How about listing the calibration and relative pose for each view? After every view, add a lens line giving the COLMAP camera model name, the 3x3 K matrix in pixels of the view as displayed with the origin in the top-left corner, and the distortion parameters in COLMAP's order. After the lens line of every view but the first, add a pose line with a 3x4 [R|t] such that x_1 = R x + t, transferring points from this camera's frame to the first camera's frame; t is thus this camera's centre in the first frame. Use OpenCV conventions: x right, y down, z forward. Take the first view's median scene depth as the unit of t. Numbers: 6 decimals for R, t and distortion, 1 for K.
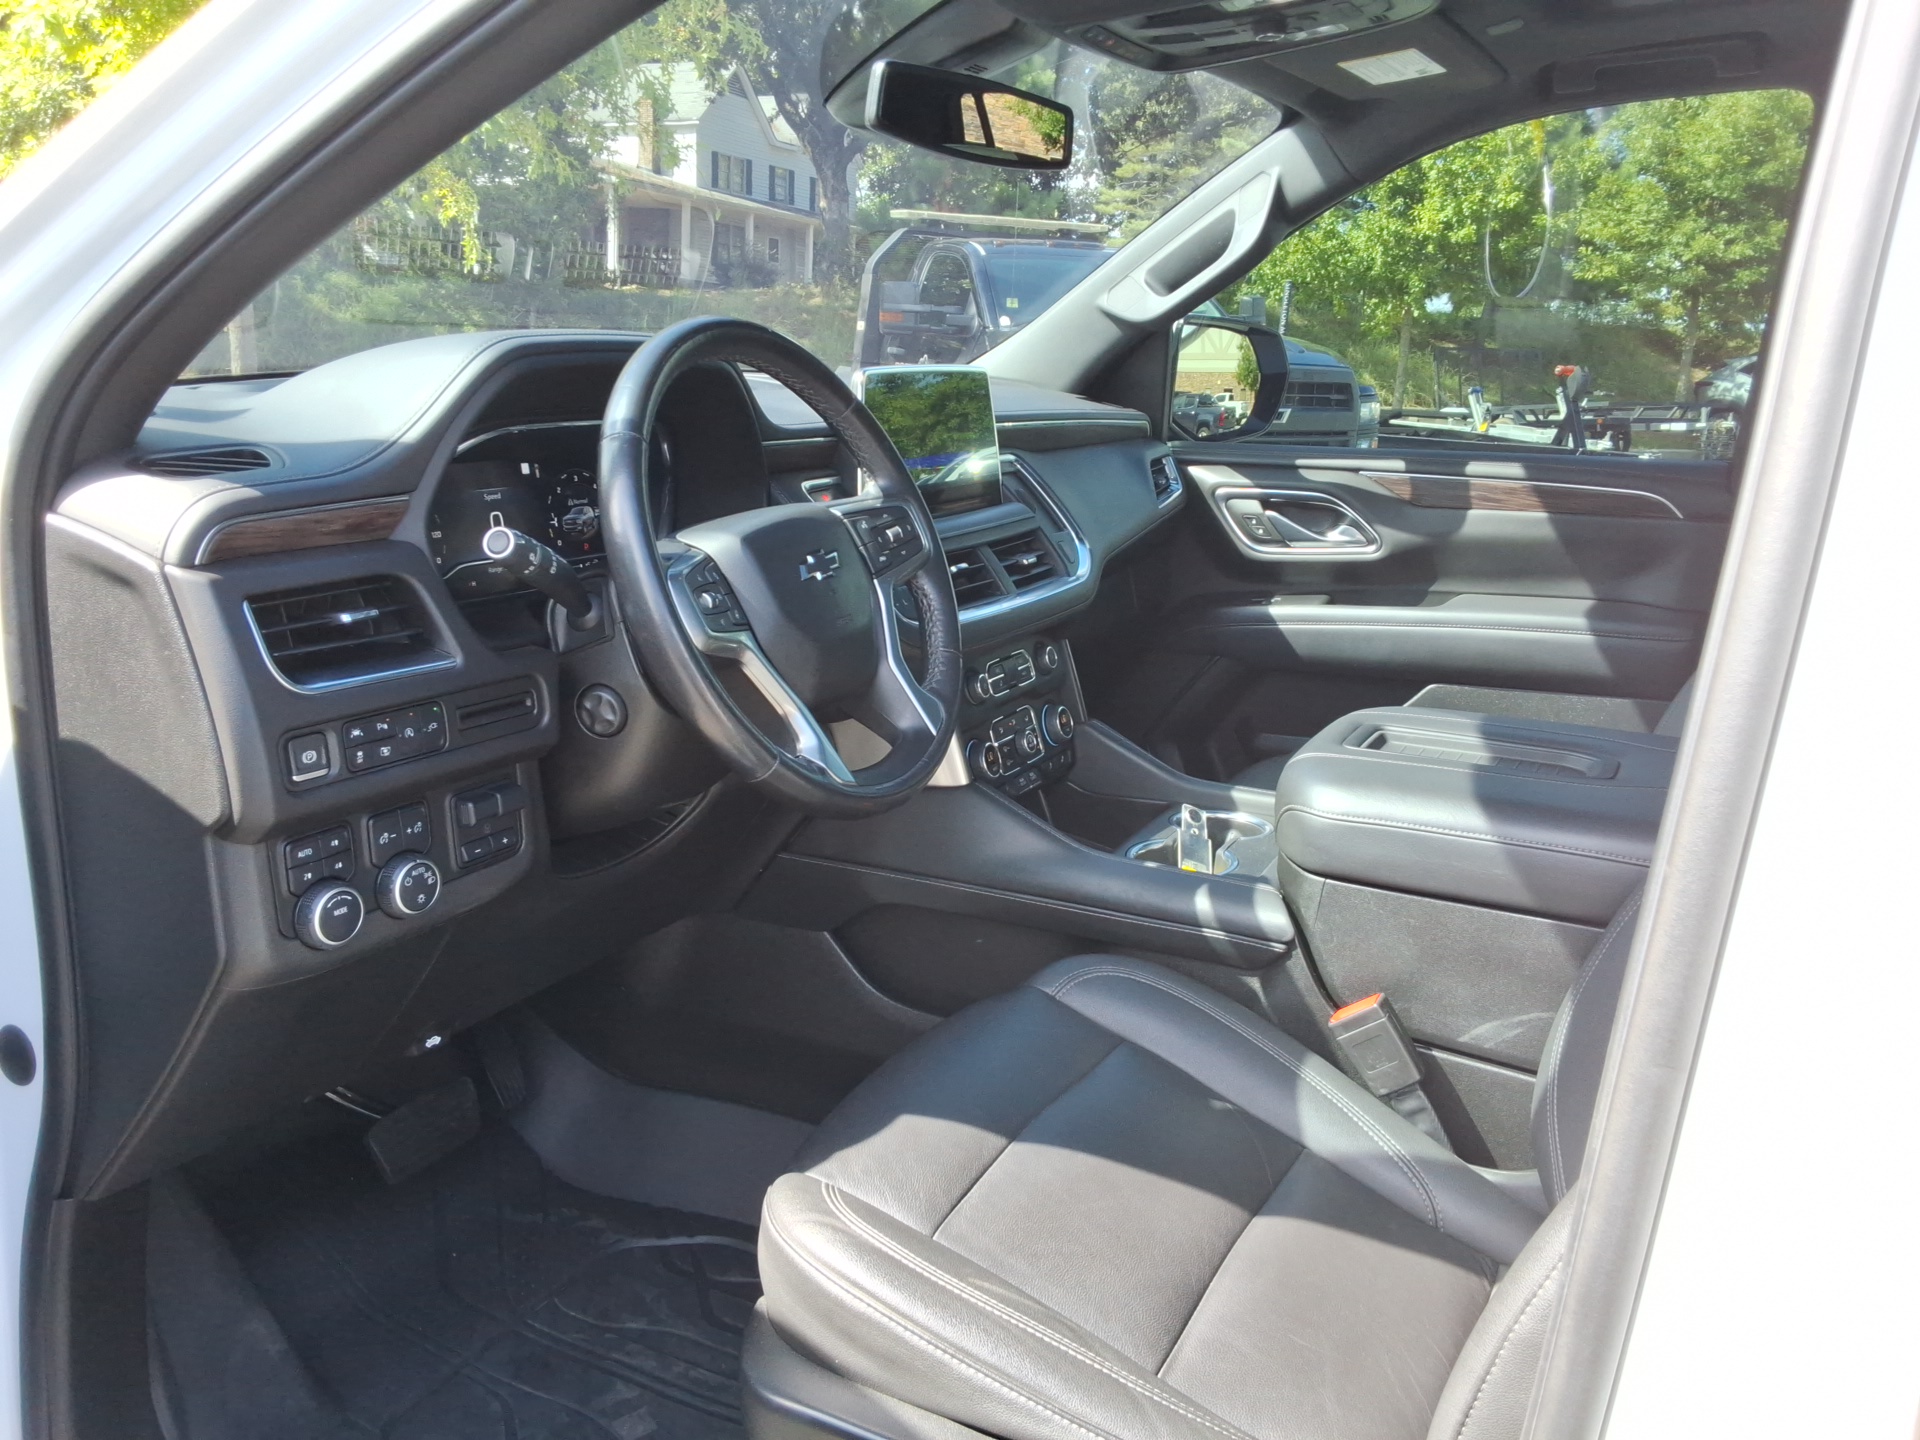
lens RADIAL K [[1551.8, 0, 940.1], [0, 1551.8, 690.0], [0, 0, 1]] dist [0.117111, -0.187570]
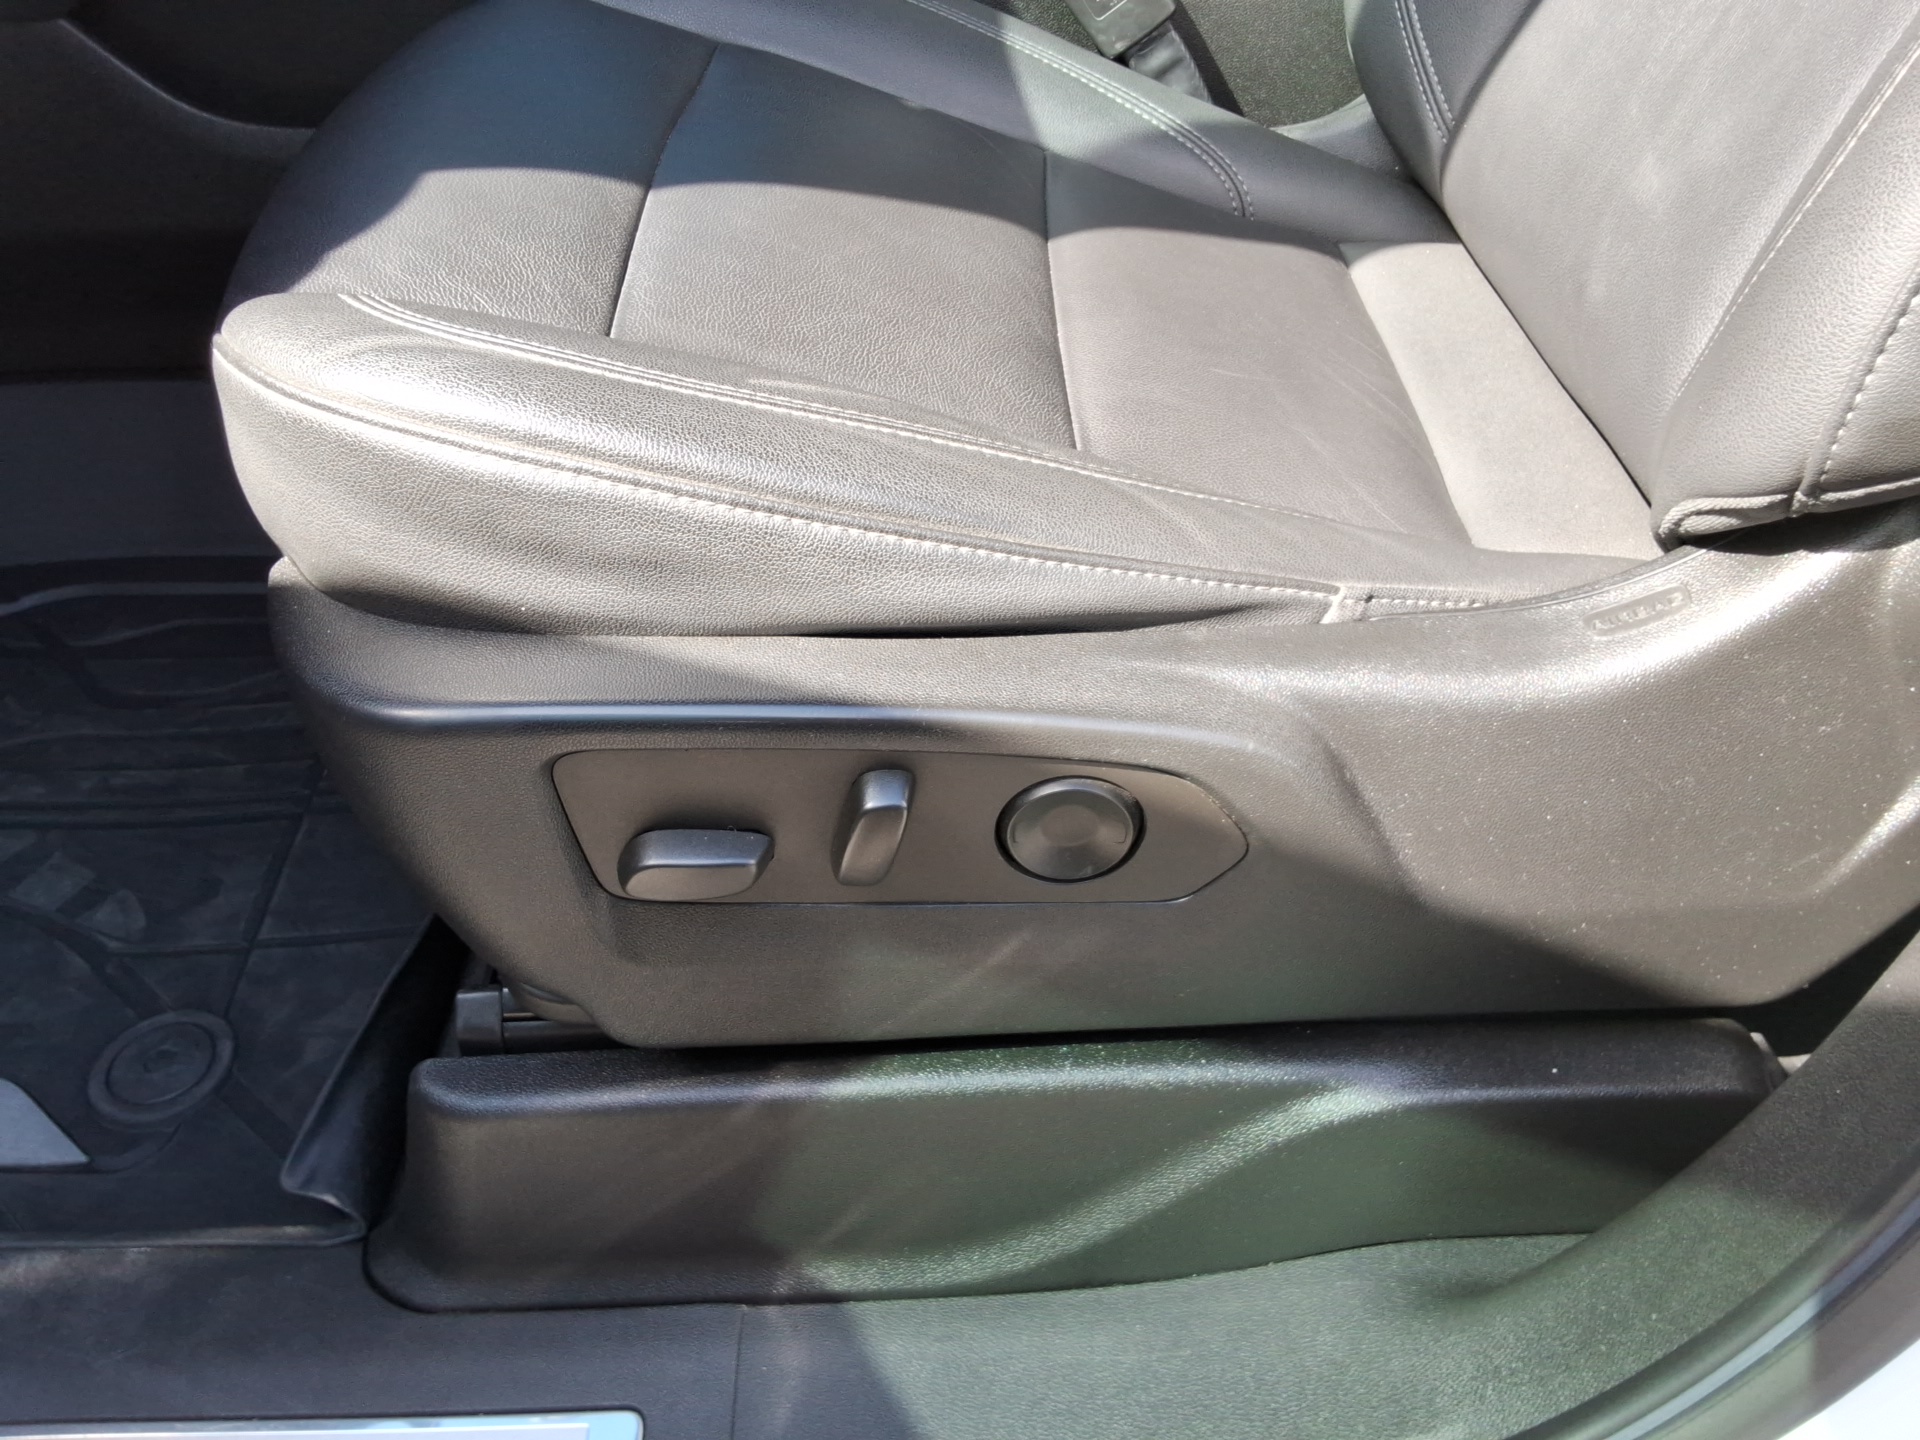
lens RADIAL K [[1551.8, 0, 955.1], [0, 1551.8, 713.3], [0, 0, 1]] dist [0.117111, -0.187570]
pose [[0.869802, -0.314520, 0.380159, -0.131150], [0.118554, 0.881142, 0.457749, 0.229097], [-0.478946, -0.353082, 0.803707, 0.493808]]
